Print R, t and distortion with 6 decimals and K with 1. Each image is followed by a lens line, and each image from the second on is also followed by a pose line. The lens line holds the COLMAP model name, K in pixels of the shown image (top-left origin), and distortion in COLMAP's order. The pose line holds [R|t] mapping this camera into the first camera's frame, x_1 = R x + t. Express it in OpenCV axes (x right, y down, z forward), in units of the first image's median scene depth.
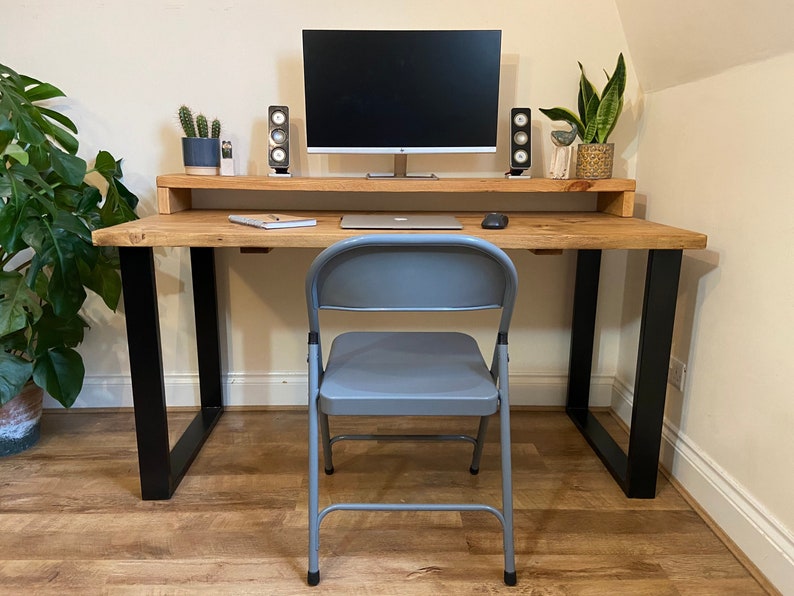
lens RADIAL K [[590.3, 0, 395.1], [0, 590.3, 298.7], [0, 0, 1]] dist [0.037270, -0.018615]
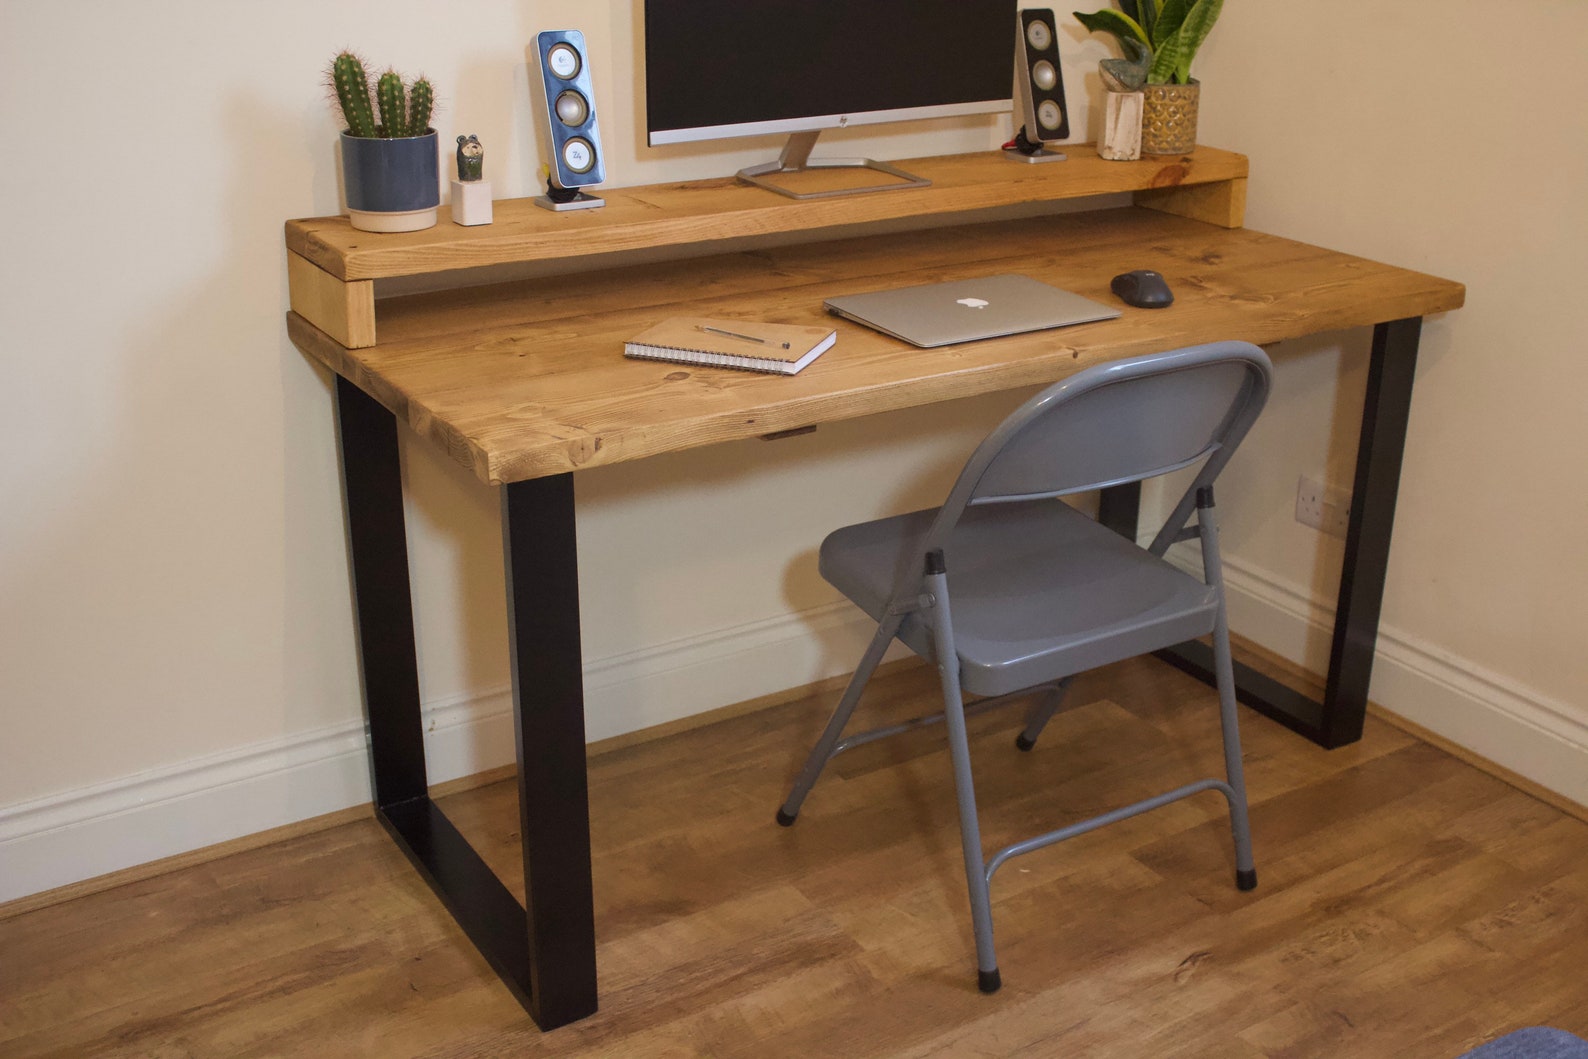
lens RADIAL K [[1758.2, 0, 793.8], [0, 1758.2, 538.5], [0, 0, 1]] dist [-0.103837, 0.000000]
pose [[0.859344, -0.187955, 0.475606, -0.694211], [0.113269, 0.976866, 0.181390, -0.190484], [-0.498696, -0.102005, 0.860754, -0.120826]]
